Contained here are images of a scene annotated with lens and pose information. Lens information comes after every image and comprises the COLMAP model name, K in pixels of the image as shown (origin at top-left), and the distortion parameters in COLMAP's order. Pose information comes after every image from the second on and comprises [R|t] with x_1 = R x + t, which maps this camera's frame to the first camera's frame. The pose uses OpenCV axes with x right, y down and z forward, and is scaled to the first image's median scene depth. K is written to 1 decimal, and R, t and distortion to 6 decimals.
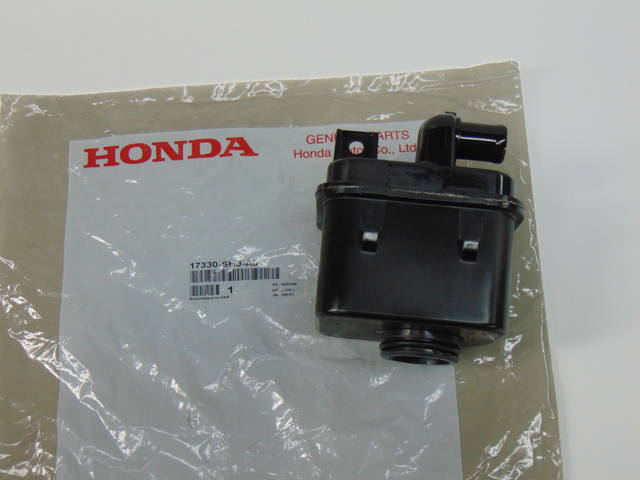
lens RADIAL K [[939.7, 0, 320.0], [0, 939.7, 240.0], [0, 0, 1]] dist [-0.115660, -0.009654]
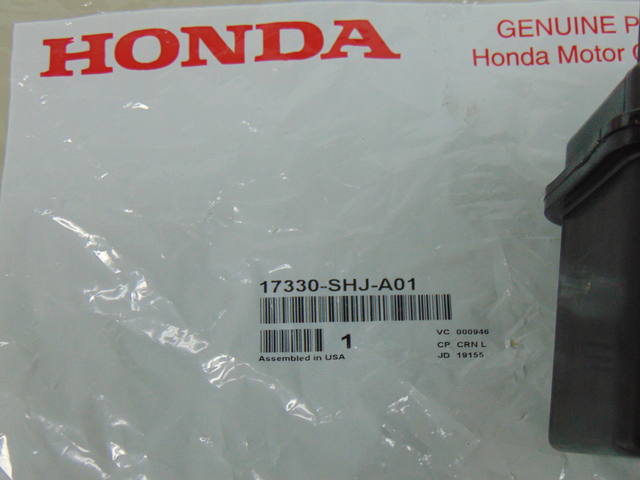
lens RADIAL K [[939.7, 0, 320.0], [0, 939.7, 240.0], [0, 0, 1]] dist [-0.115660, -0.009654]
pose [[0.999756, 0.021736, -0.003807, -0.103296], [-0.021519, 0.998517, 0.050006, -0.019388], [0.004888, -0.049912, 0.998742, 0.511973]]
